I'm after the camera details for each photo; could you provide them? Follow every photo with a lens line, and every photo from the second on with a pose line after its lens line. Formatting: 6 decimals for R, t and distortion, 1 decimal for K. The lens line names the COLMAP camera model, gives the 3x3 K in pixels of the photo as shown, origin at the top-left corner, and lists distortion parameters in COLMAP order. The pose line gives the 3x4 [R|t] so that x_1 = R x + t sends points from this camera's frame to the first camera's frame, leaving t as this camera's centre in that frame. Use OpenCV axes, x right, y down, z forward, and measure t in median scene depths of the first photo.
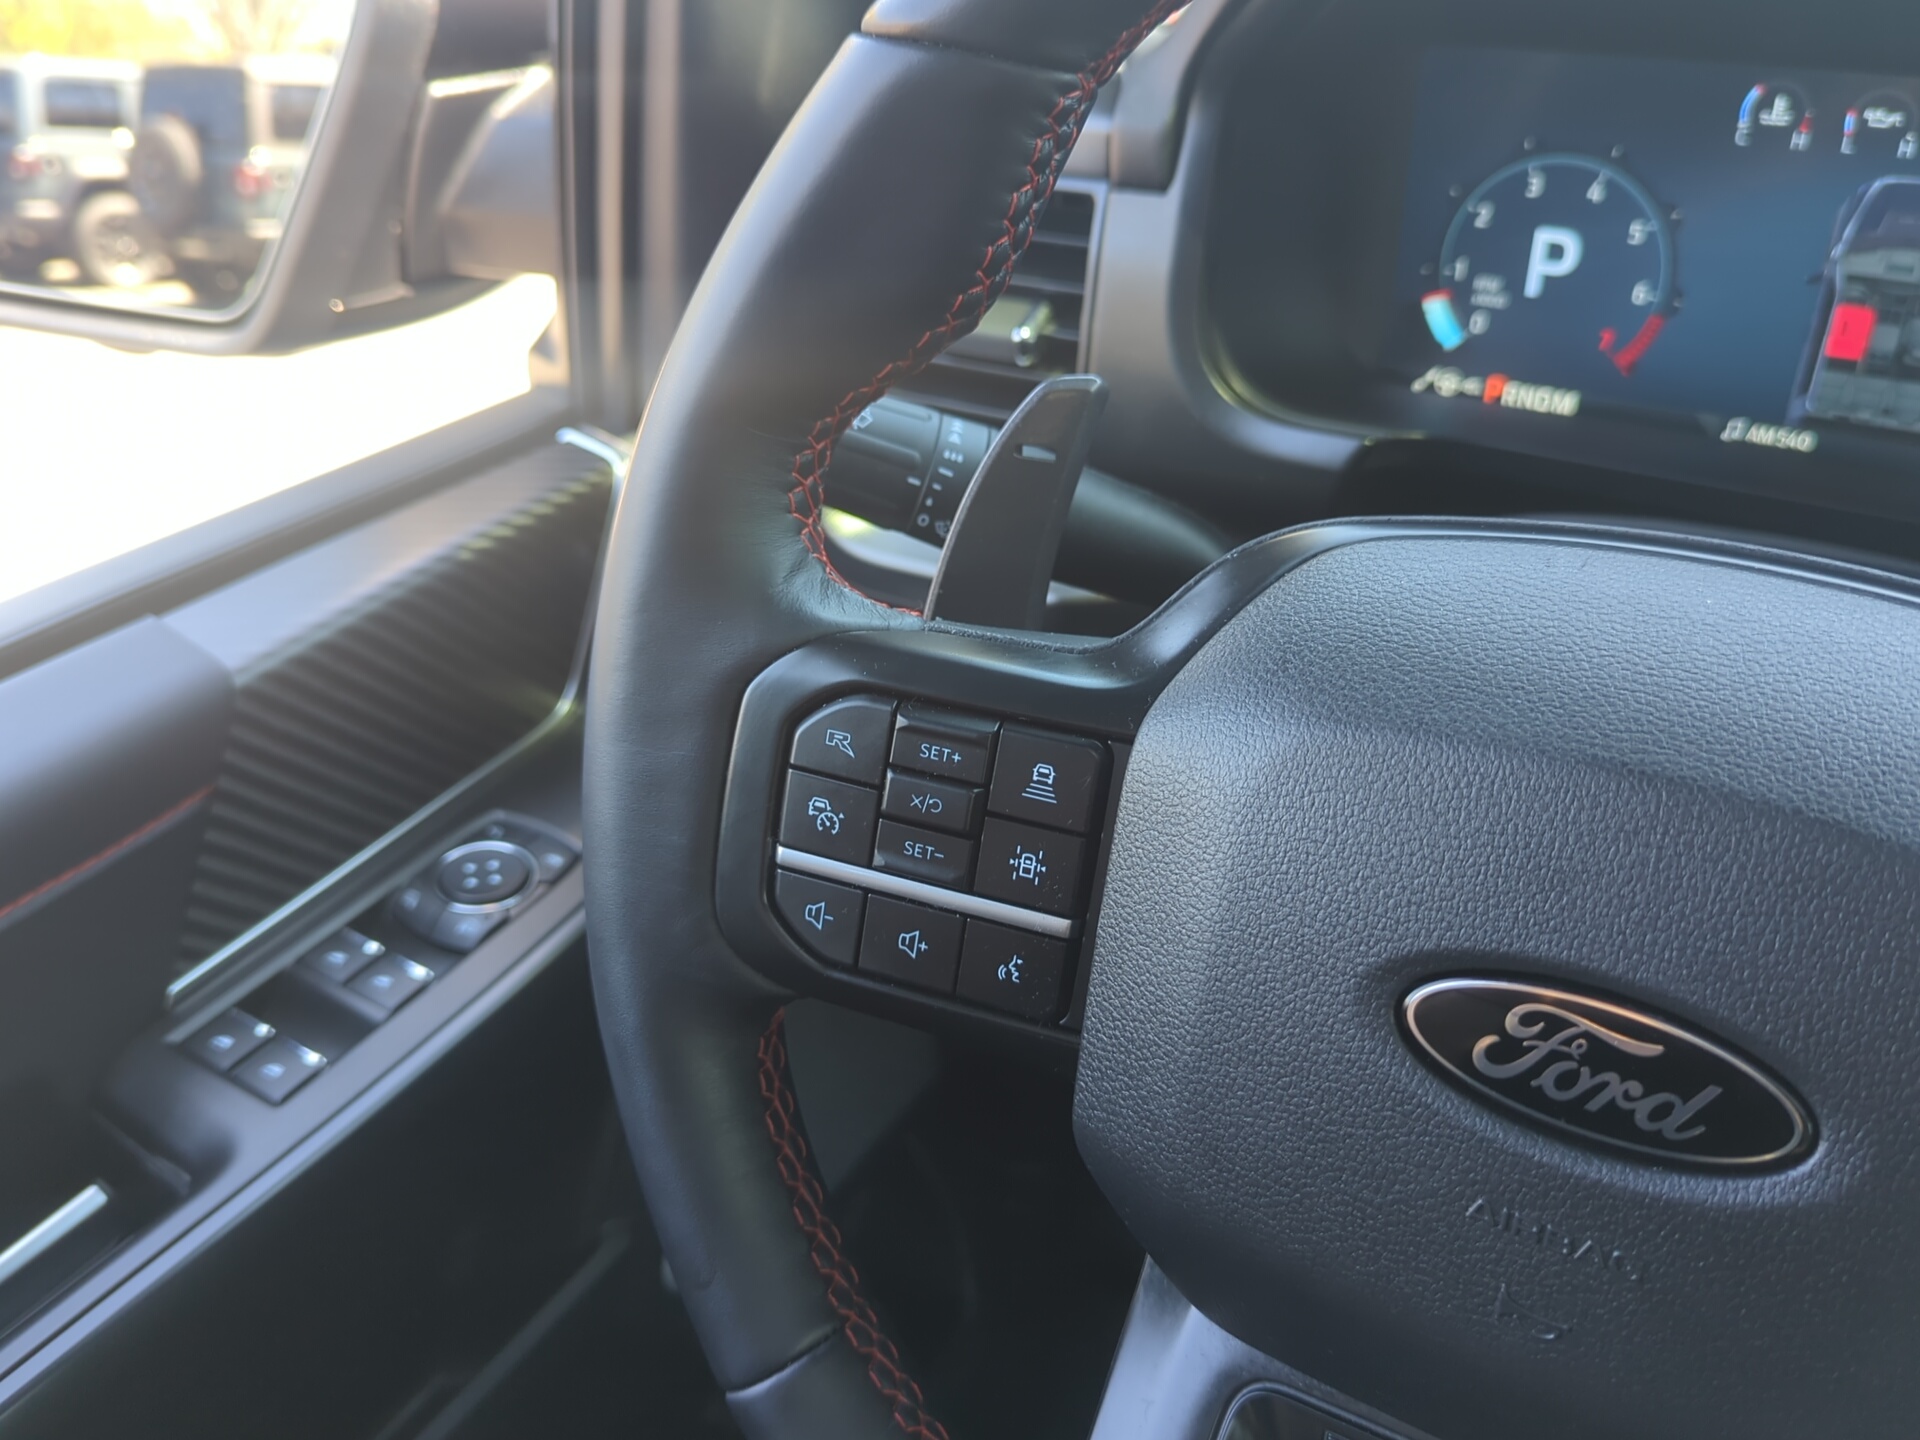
lens RADIAL K [[1663.9, 0, 971.4], [0, 1663.9, 702.6], [0, 0, 1]] dist [0.029782, -0.059209]
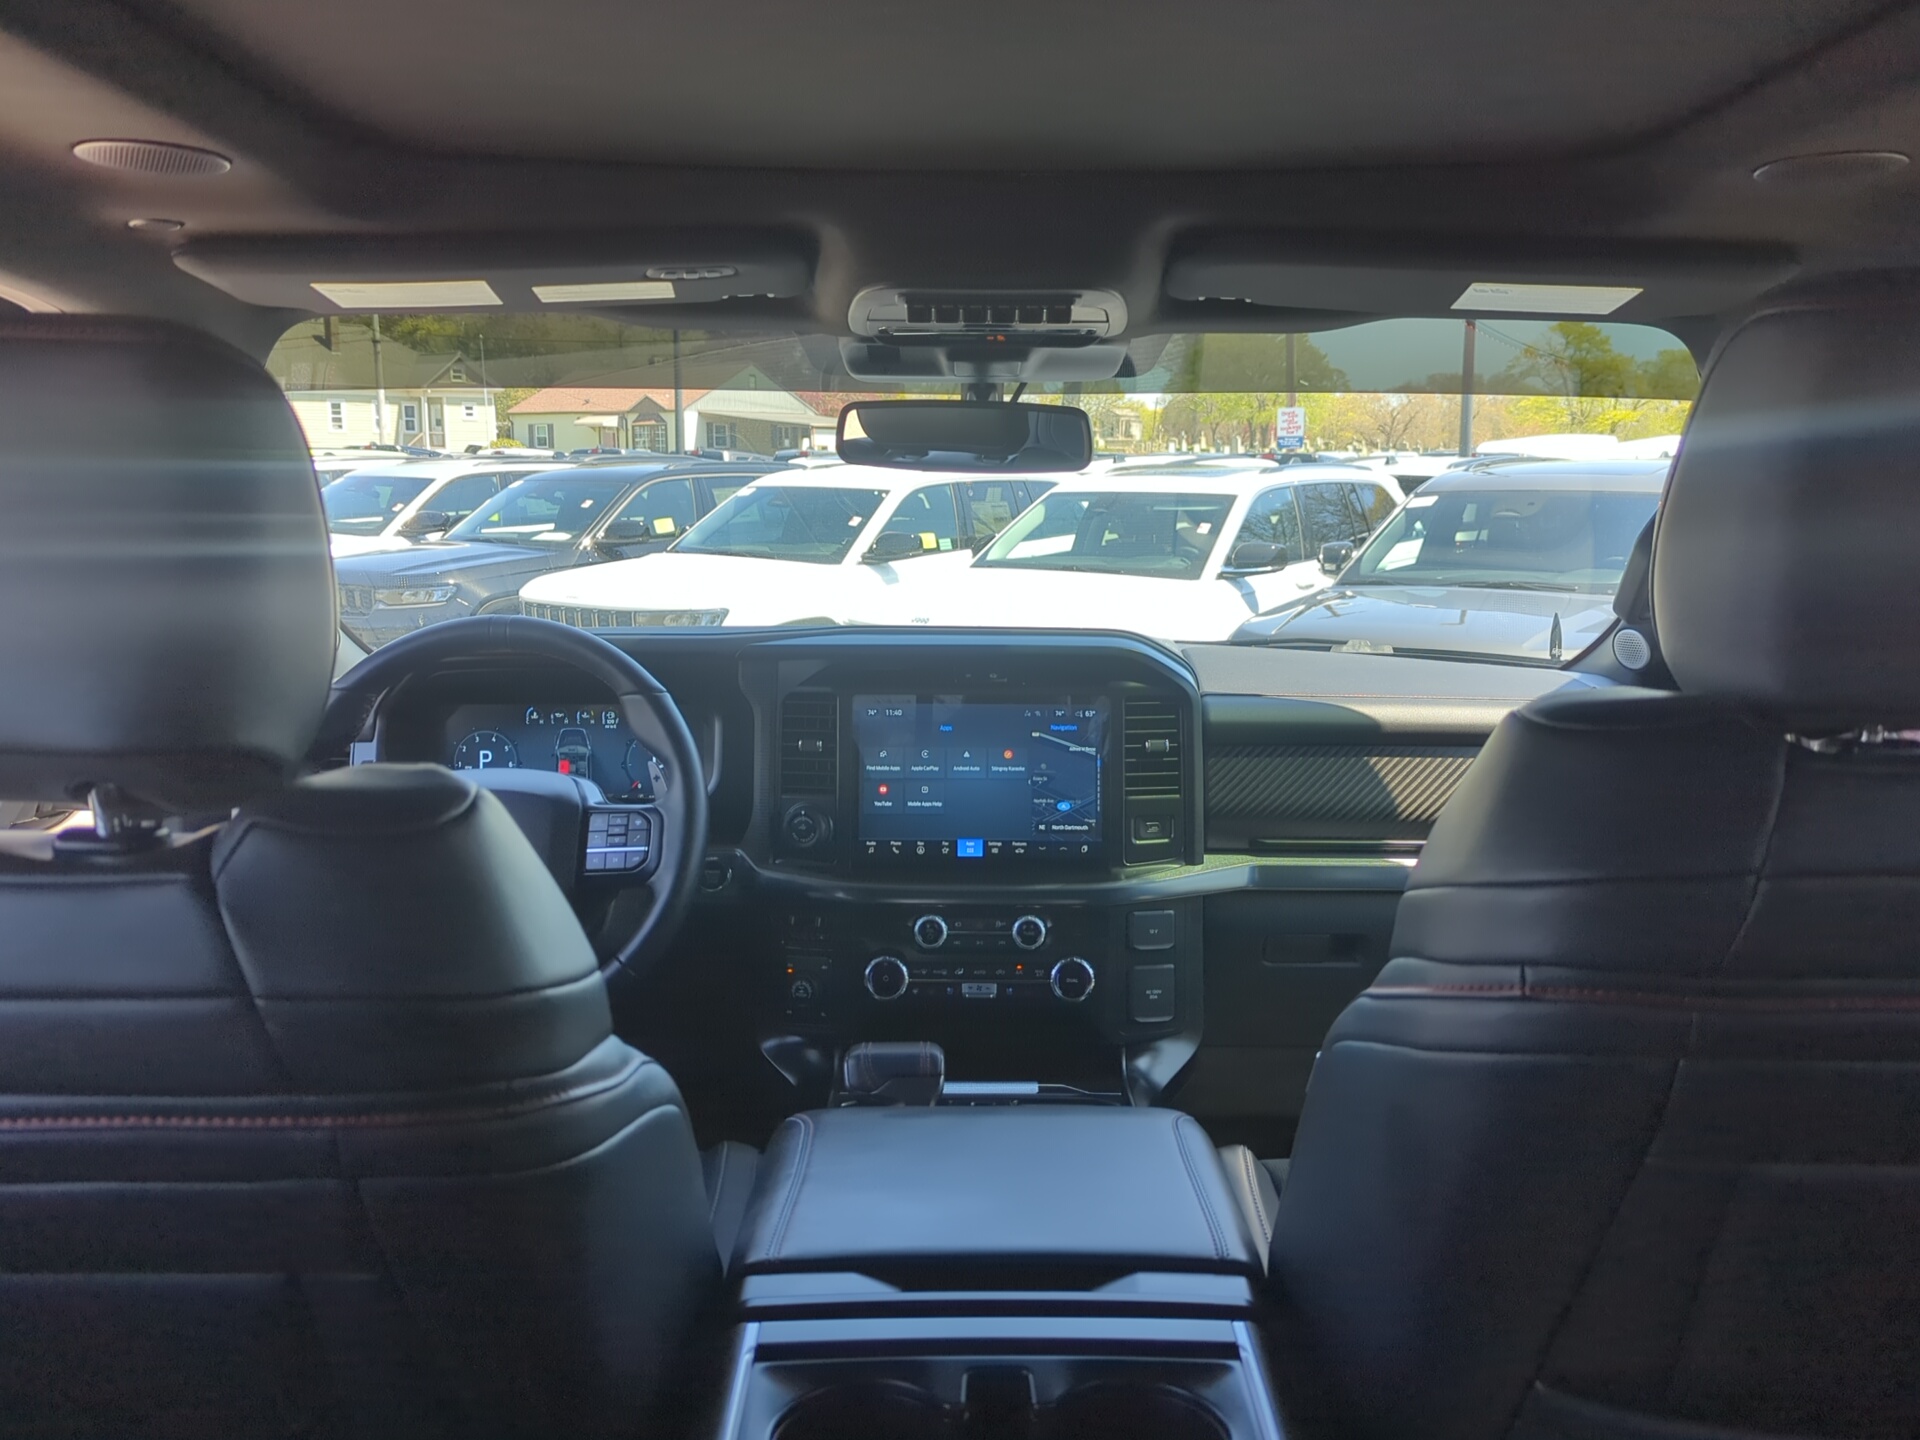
lens RADIAL K [[1557.1, 0, 987.2], [0, 1557.1, 695.9], [0, 0, 1]] dist [0.062371, -0.061555]
pose [[0.843691, -0.030789, 0.535945, -0.927976], [0.252728, 0.903580, -0.345937, 1.796432], [-0.473618, 0.427313, 0.770123, -3.697353]]
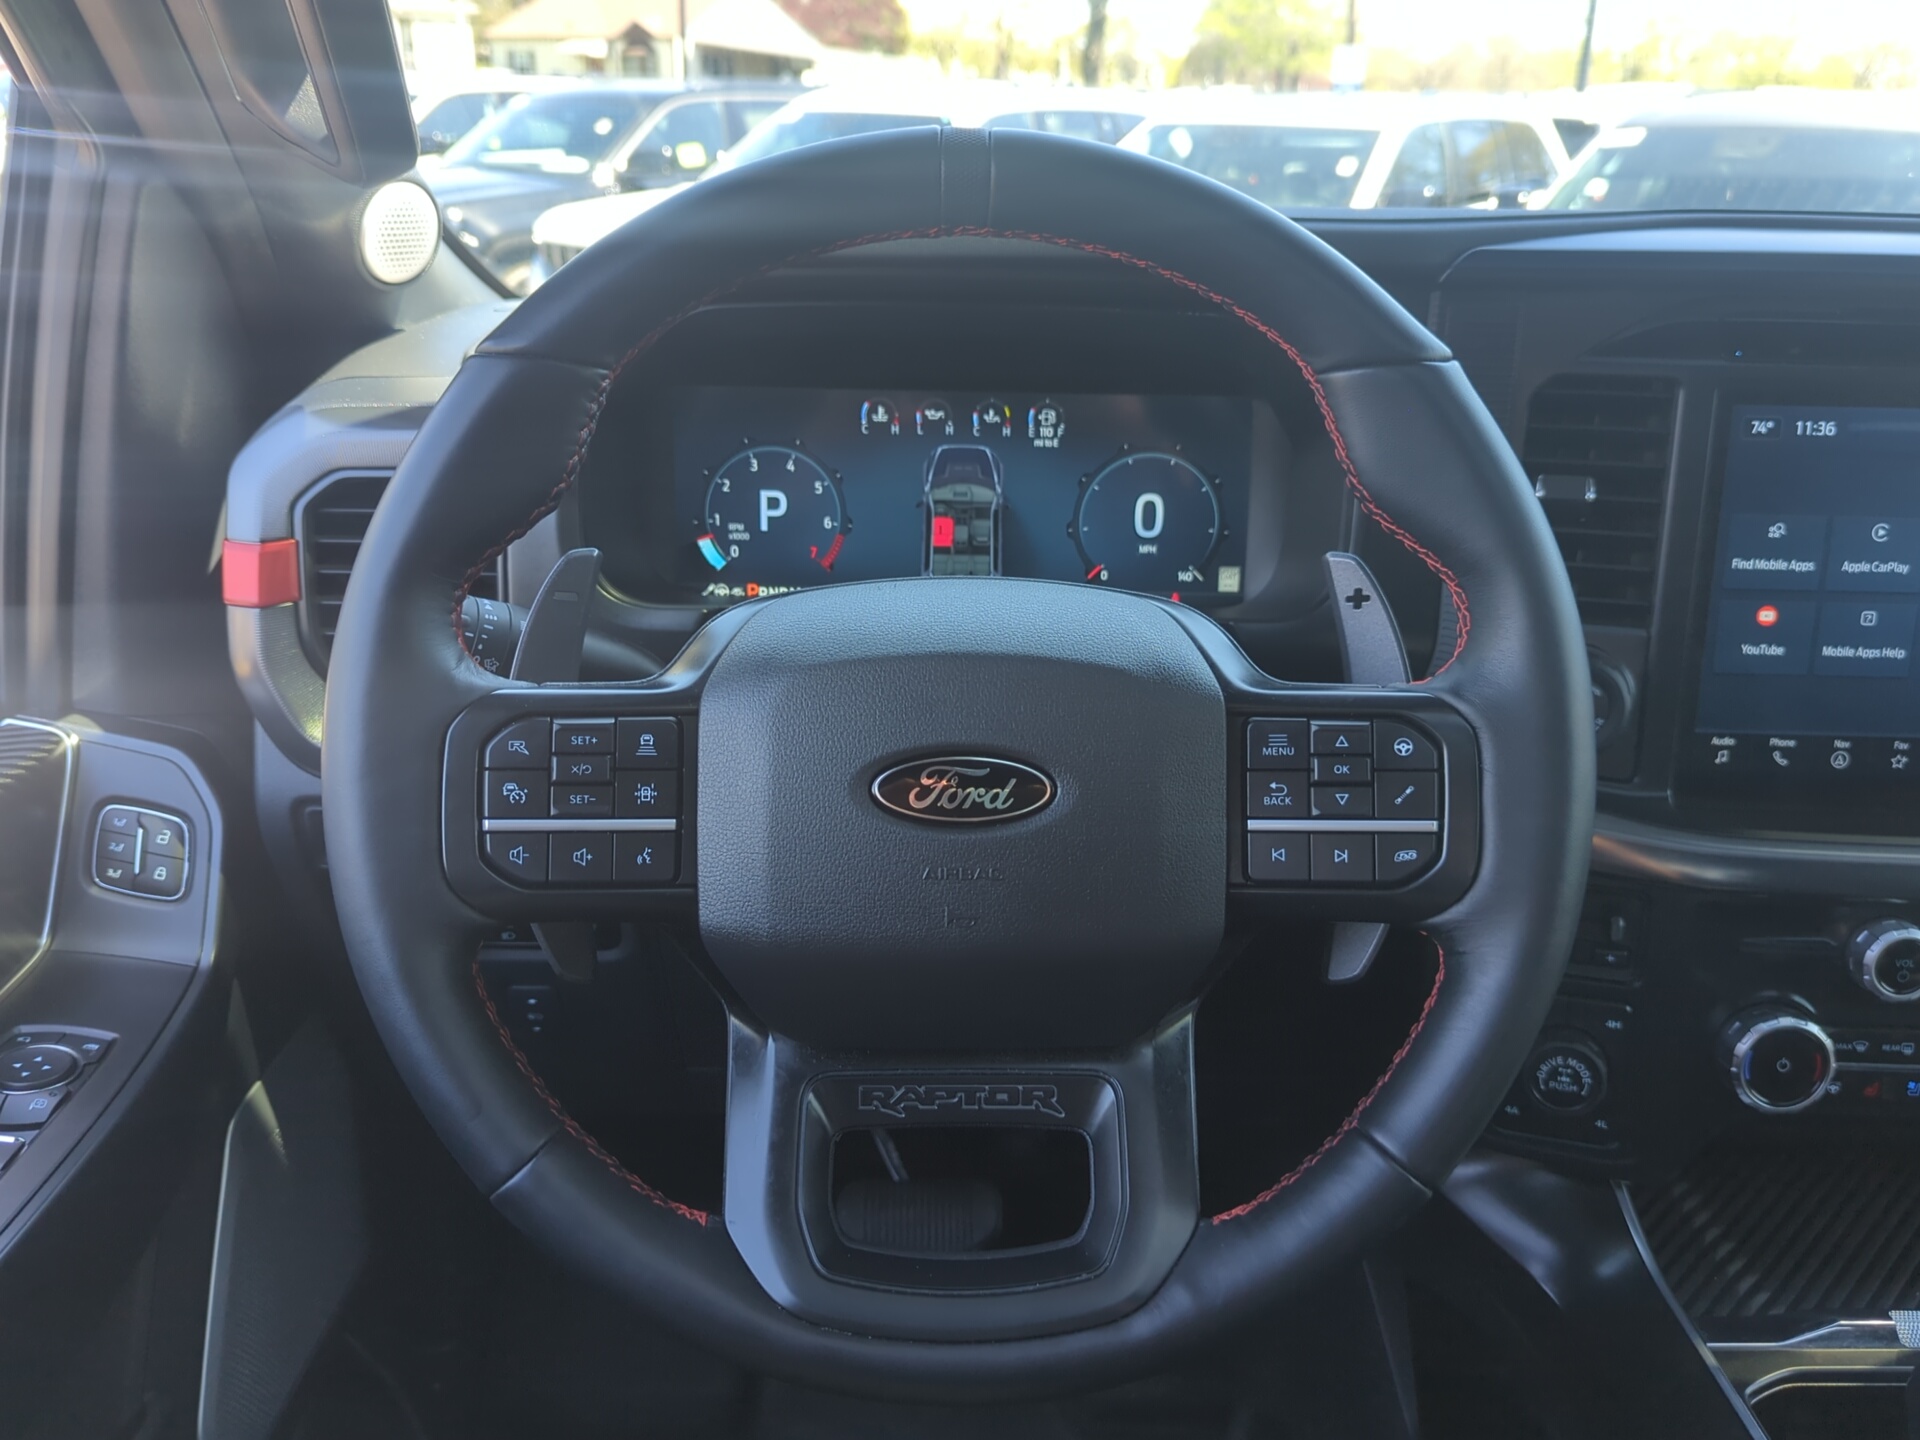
lens RADIAL K [[1557.1, 0, 987.2], [0, 1557.1, 695.9], [0, 0, 1]] dist [0.062371, -0.061555]
pose [[0.845263, -0.124385, 0.519671, -0.498185], [0.233523, 0.960731, -0.149878, 0.324488], [-0.480622, 0.248042, 0.841117, -0.583642]]
